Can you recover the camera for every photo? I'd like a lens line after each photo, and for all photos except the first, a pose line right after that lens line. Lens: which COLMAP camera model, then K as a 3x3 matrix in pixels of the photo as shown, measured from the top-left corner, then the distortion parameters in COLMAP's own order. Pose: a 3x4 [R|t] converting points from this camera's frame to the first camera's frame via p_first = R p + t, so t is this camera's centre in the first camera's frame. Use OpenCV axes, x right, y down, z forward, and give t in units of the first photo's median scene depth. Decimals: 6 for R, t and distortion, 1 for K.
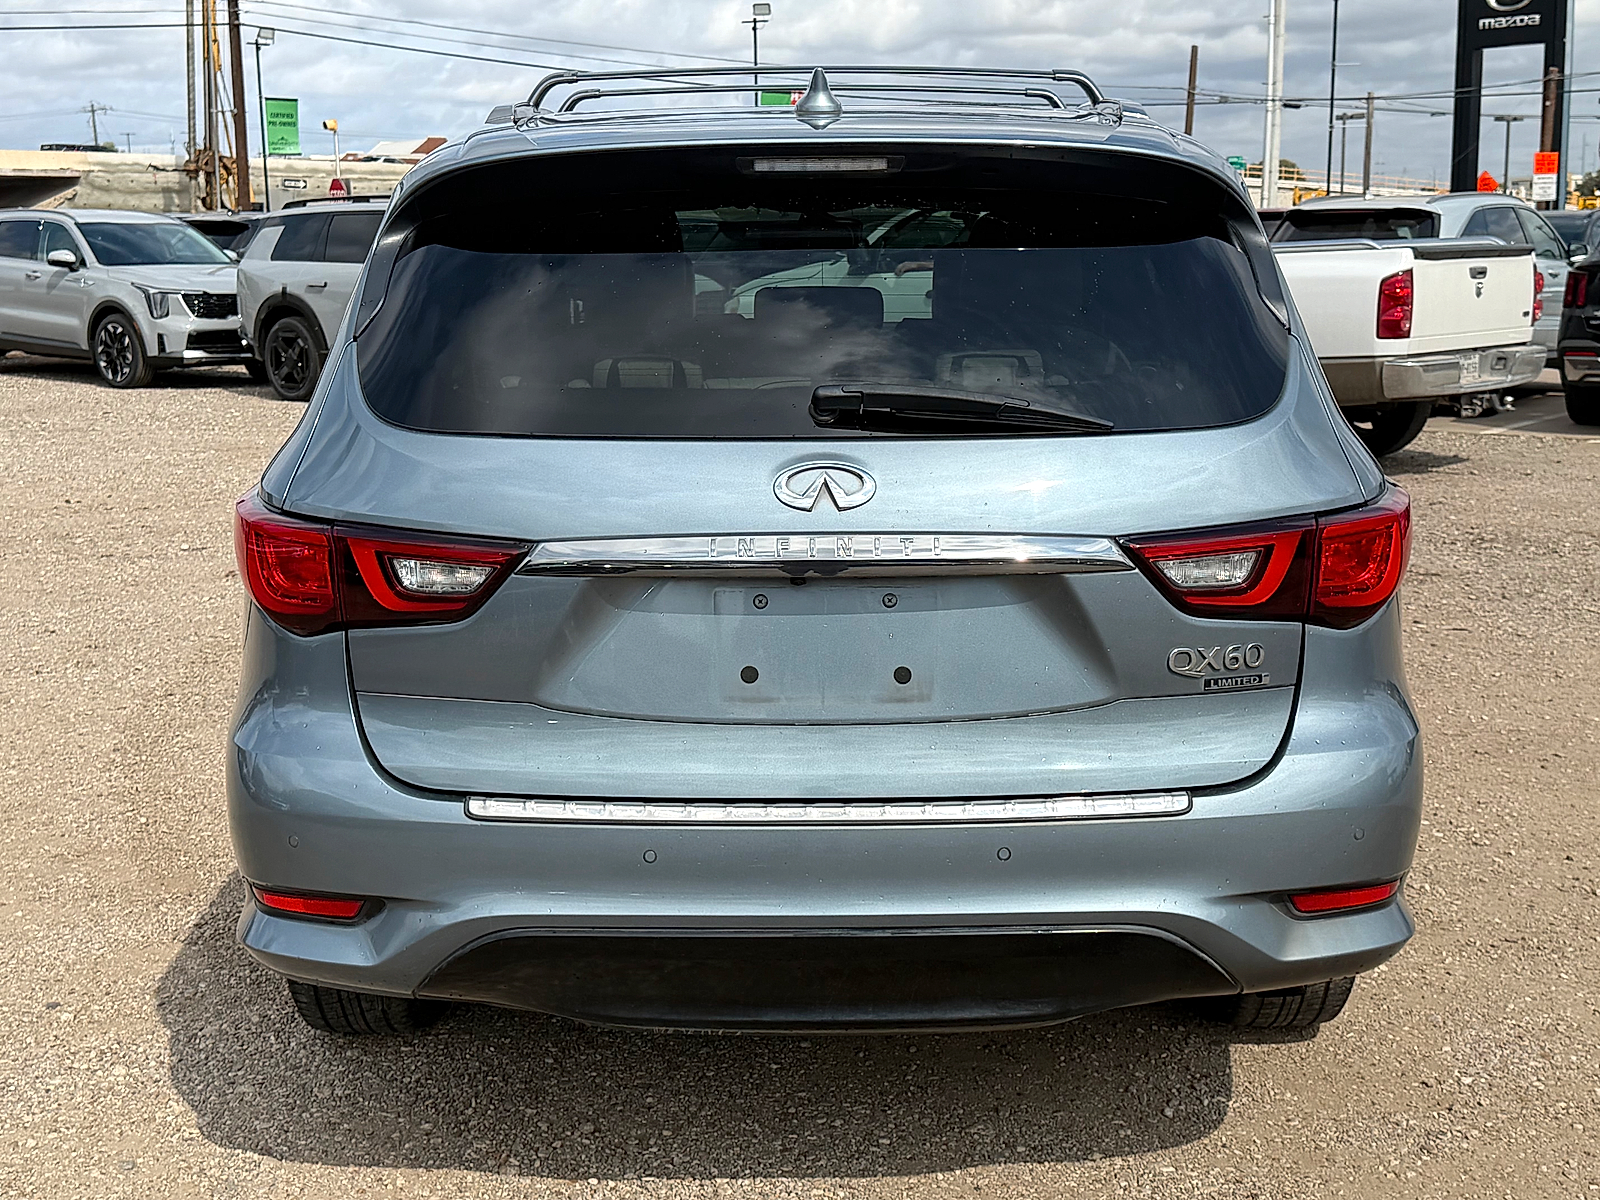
lens RADIAL K [[2147.2, 0, 800.0], [0, 2147.2, 600.0], [0, 0, 1]] dist [0.279487, -0.702758]
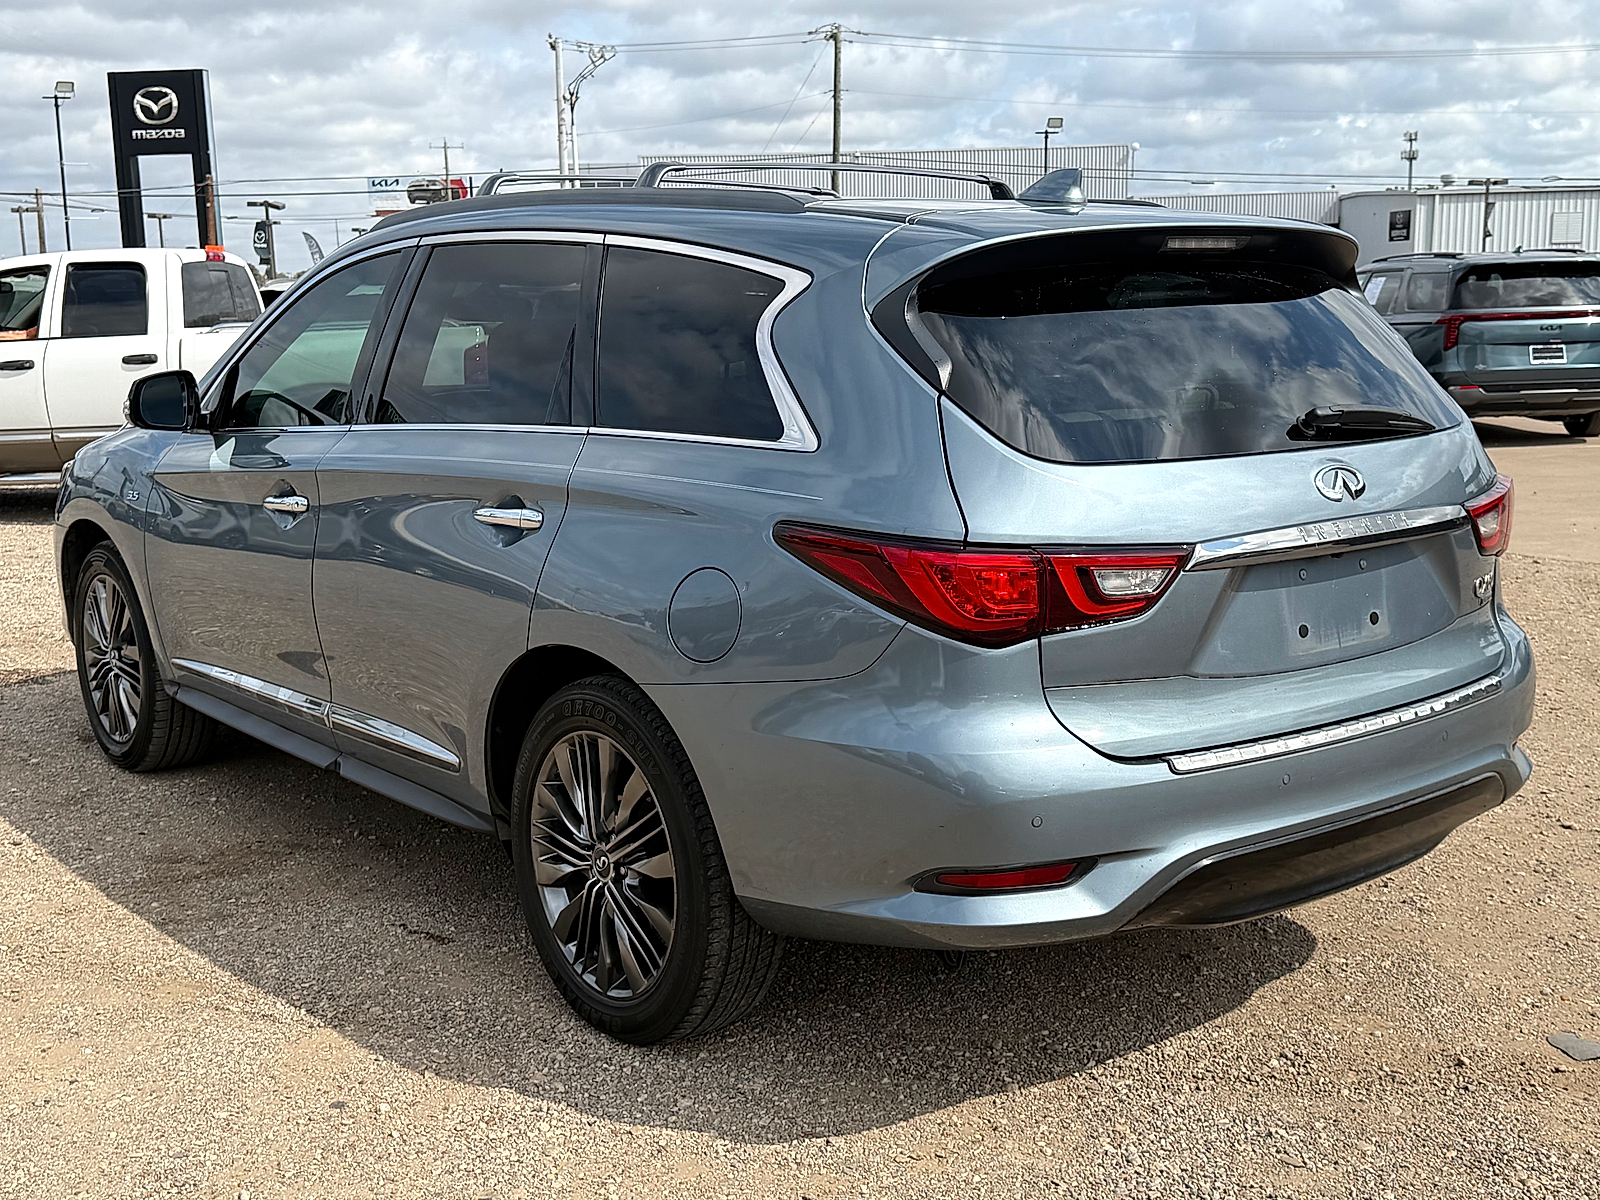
lens RADIAL K [[1812.0, 0, 902.4], [0, 1812.0, 626.8], [0, 0, 1]] dist [0.195966, -0.461357]
pose [[0.755762, -0.111668, 0.645255, -0.304013], [0.110691, 0.992959, 0.042193, -0.013934], [-0.645424, 0.039537, 0.762801, 0.102413]]
